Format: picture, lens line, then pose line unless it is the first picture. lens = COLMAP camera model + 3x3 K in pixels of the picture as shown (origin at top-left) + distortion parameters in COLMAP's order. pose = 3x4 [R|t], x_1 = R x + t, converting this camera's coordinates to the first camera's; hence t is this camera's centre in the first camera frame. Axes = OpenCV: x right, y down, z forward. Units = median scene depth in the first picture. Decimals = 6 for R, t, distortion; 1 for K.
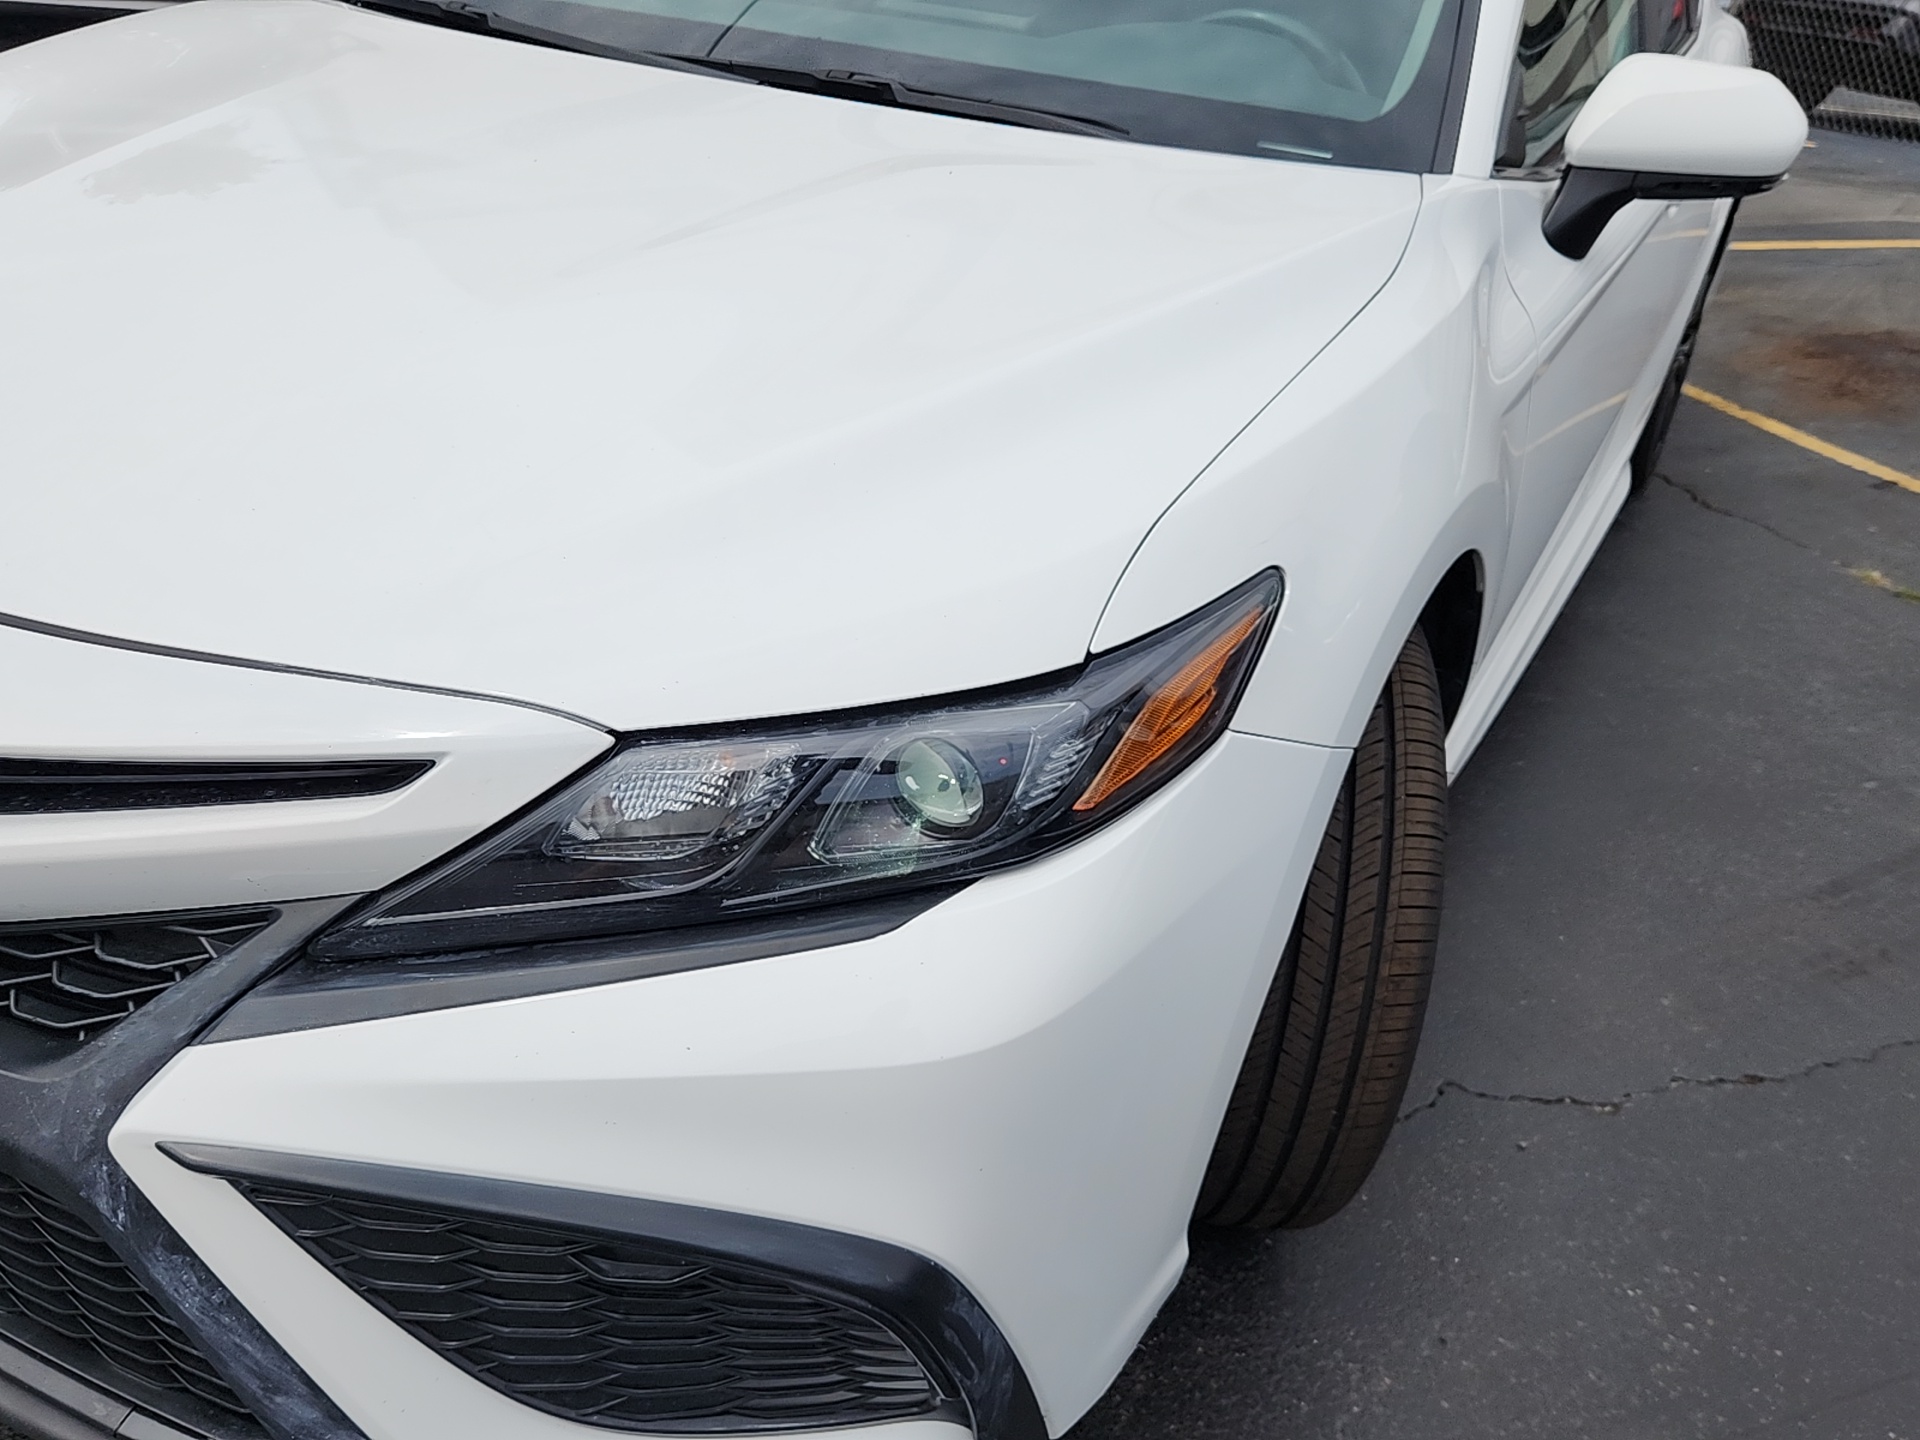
lens RADIAL K [[1606.1, 0, 960.0], [0, 1606.1, 720.0], [0, 0, 1]] dist [0.059134, -0.045843]
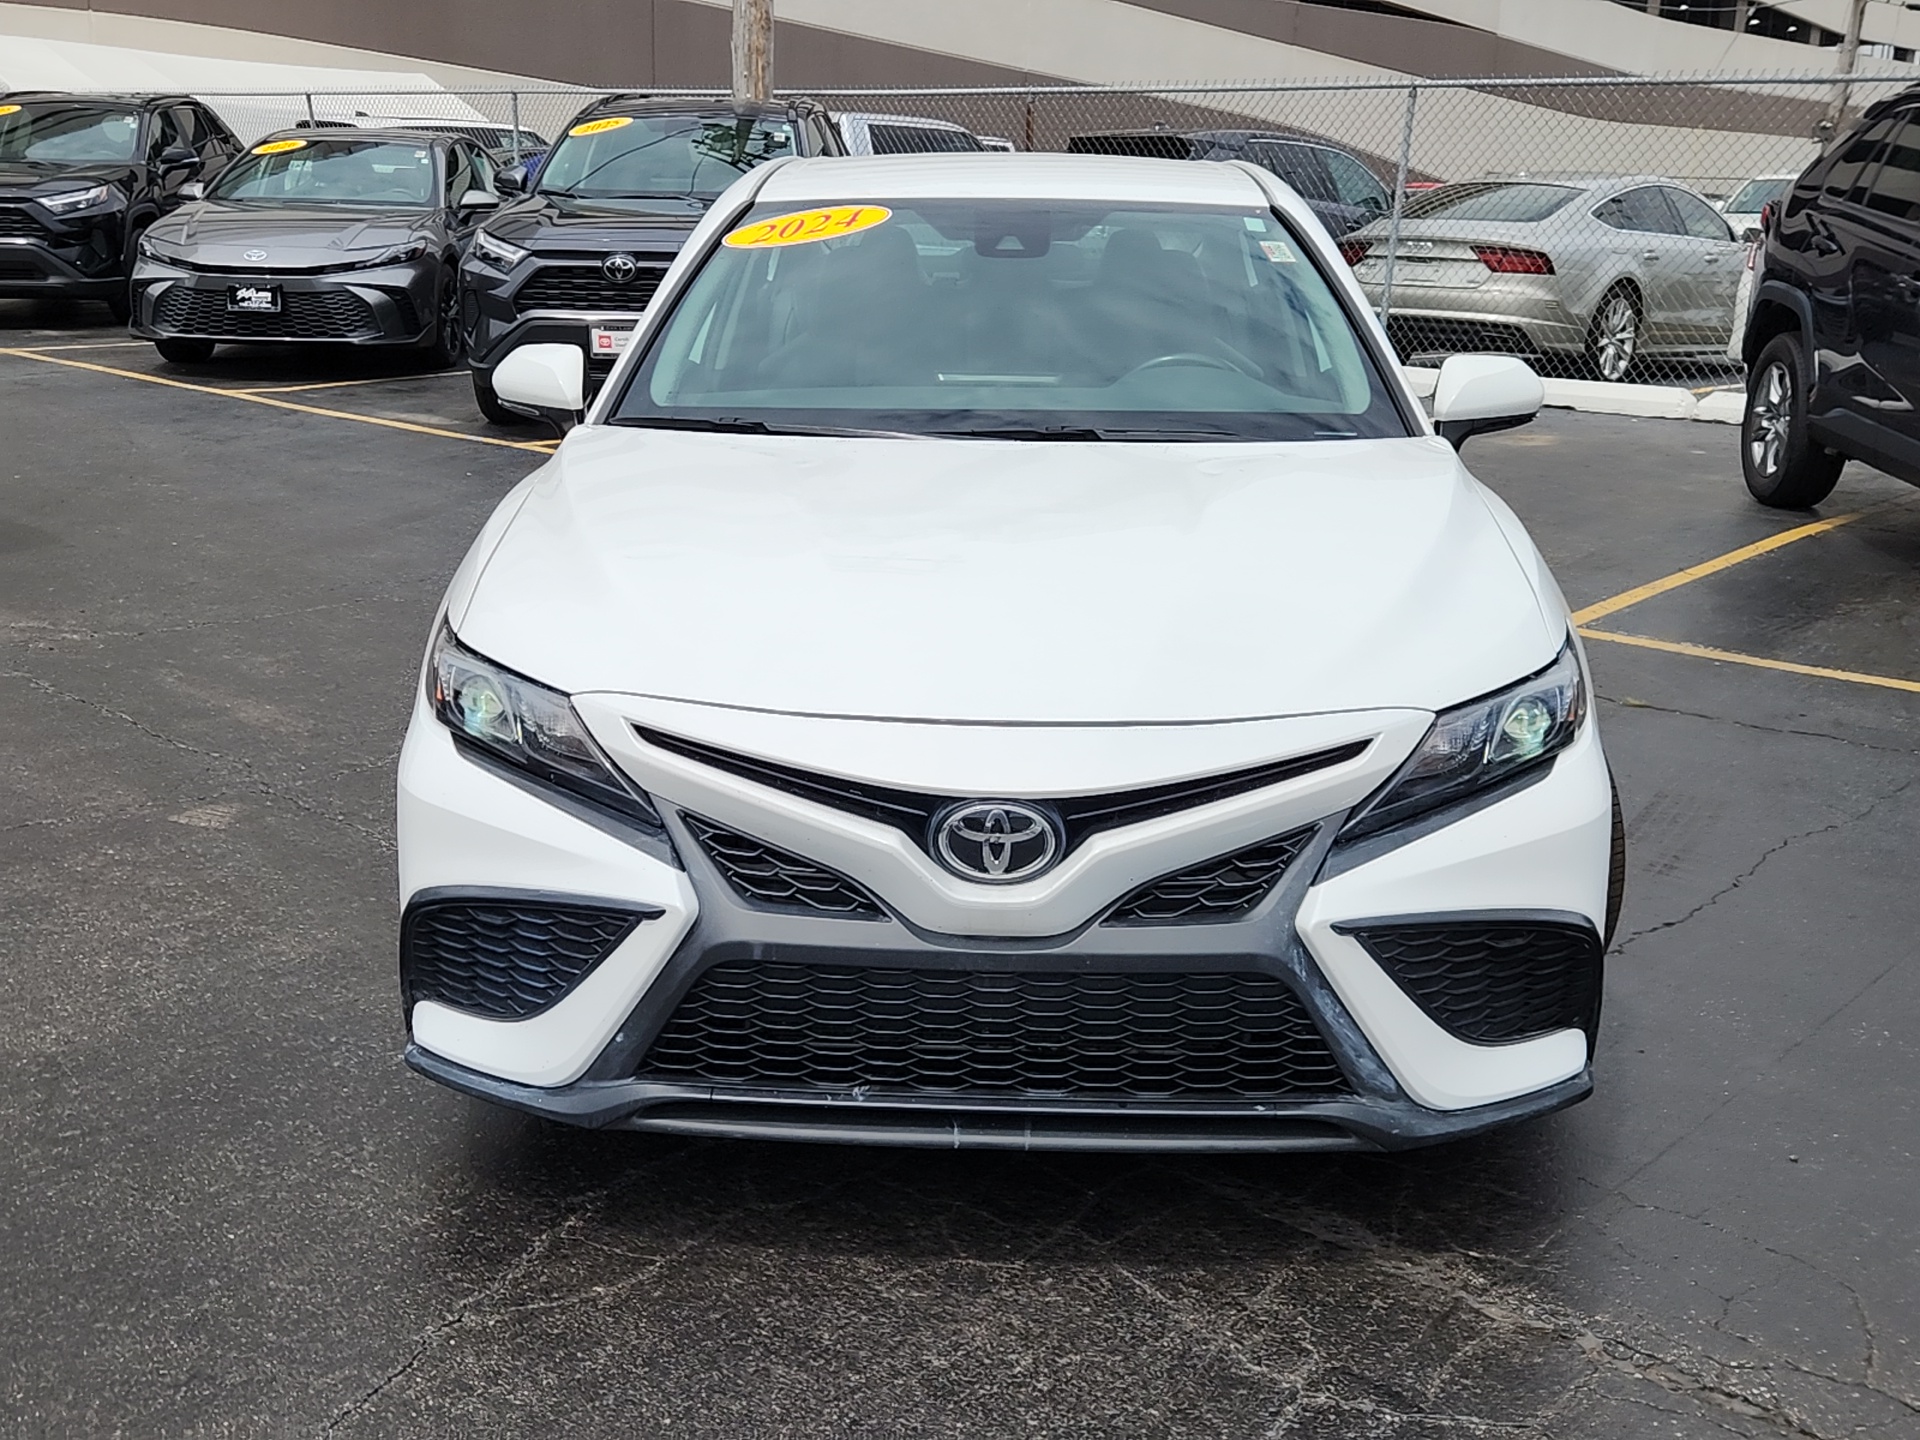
lens RADIAL K [[1606.1, 0, 960.0], [0, 1606.1, 720.0], [0, 0, 1]] dist [0.059134, -0.045843]
pose [[0.931228, -0.186384, 0.313170, -1.434712], [0.235647, 0.963465, -0.127302, 0.136541], [-0.278001, 0.192345, 0.941126, -0.870908]]
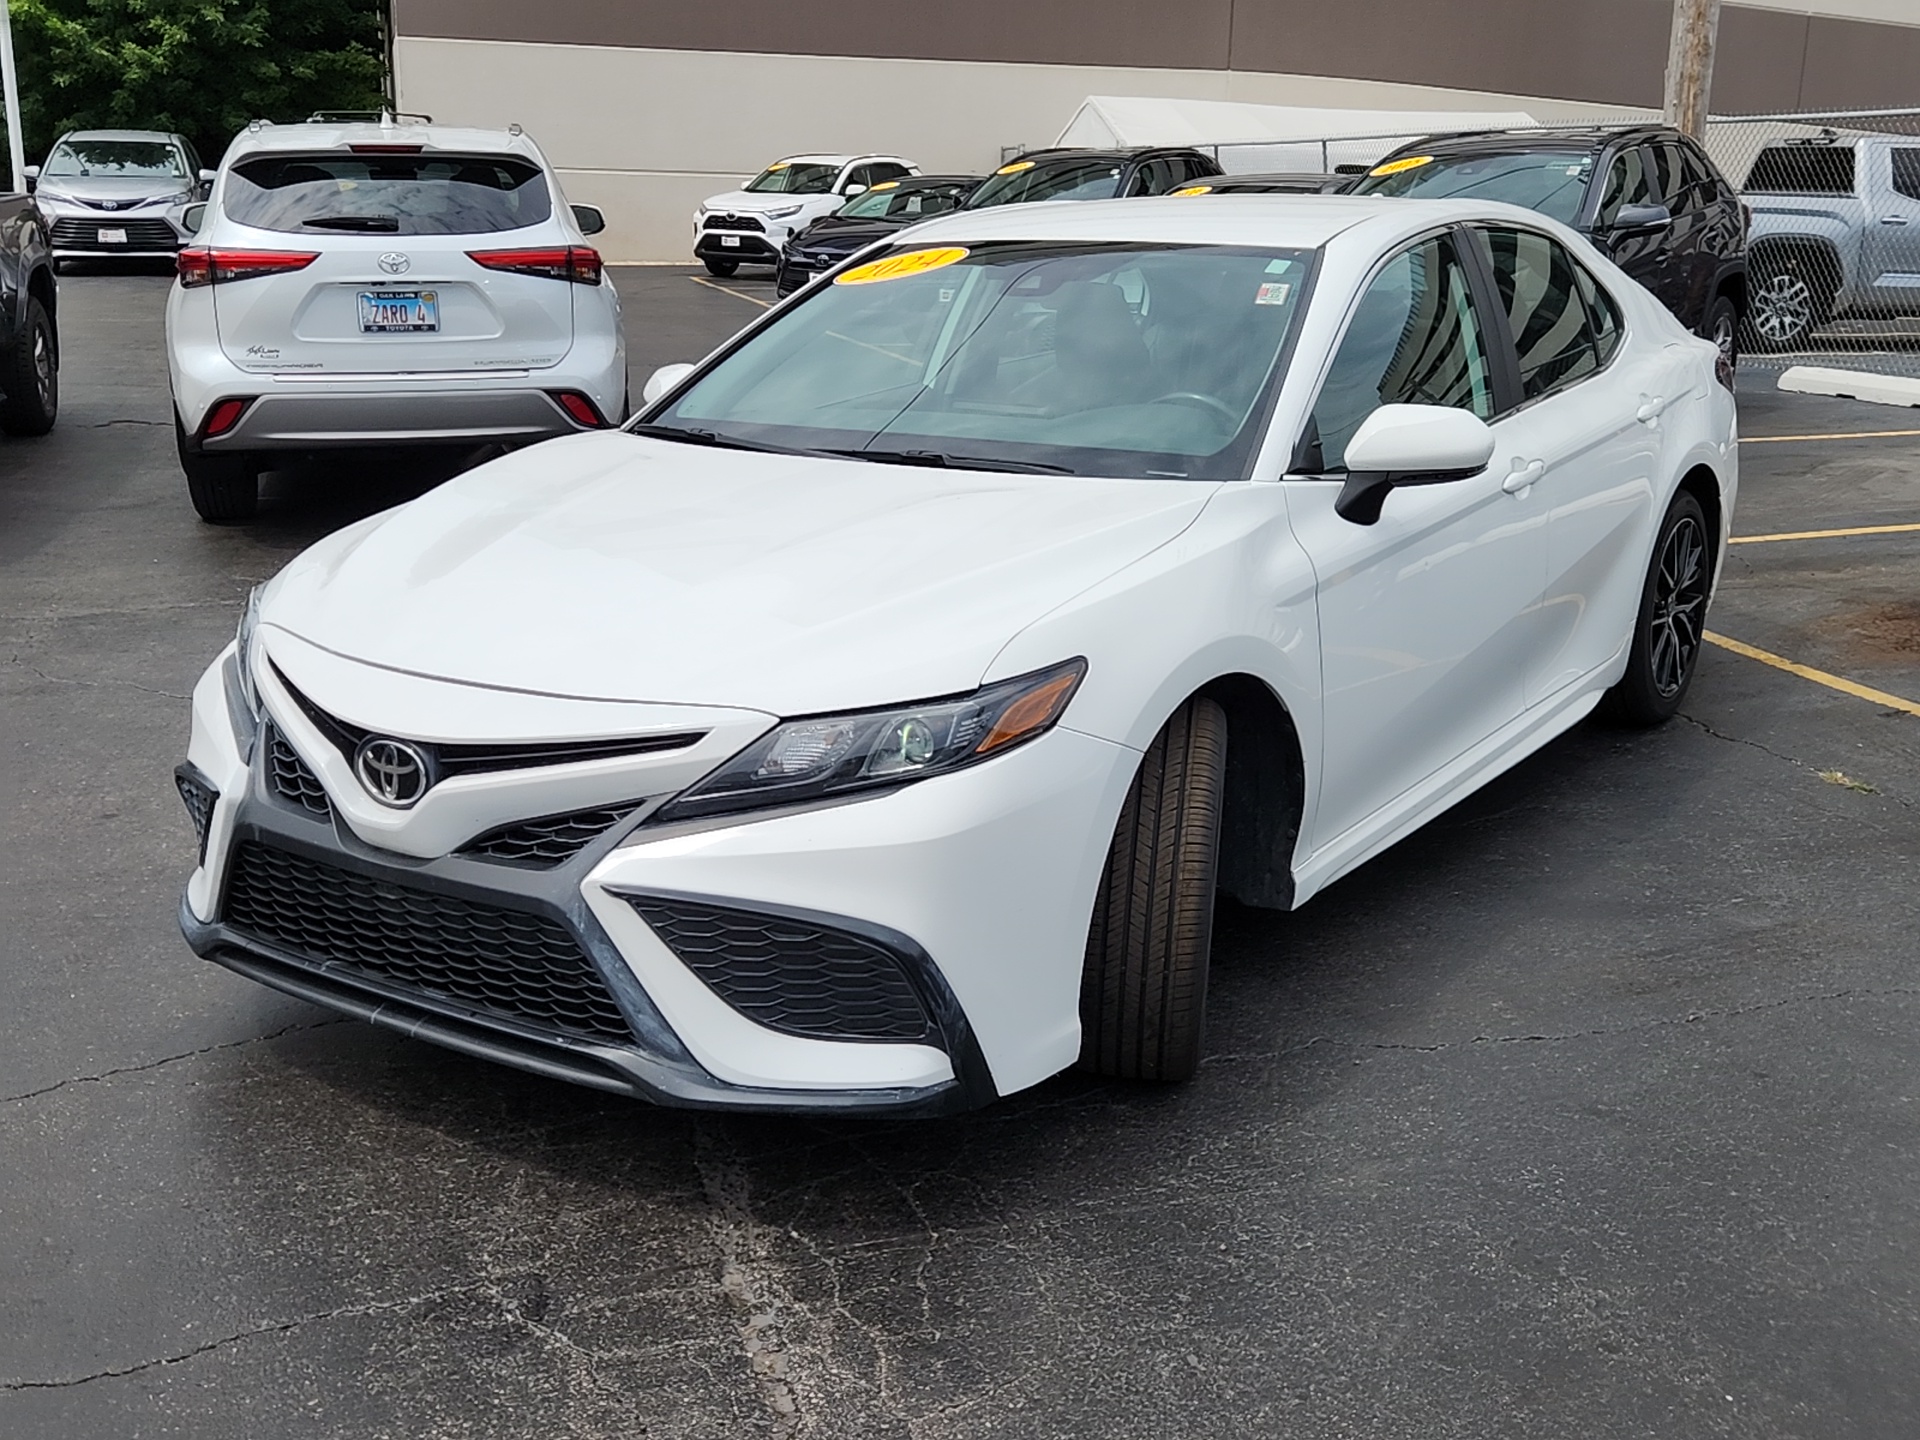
lens RADIAL K [[1573.7, 0, 933.4], [0, 1573.7, 716.3], [0, 0, 1]] dist [0.081428, 0.003577]
pose [[0.990700, -0.053787, -0.124981, 0.292844], [0.027145, 0.978215, -0.205812, 0.465101], [0.133329, 0.200506, 0.970578, -1.190830]]
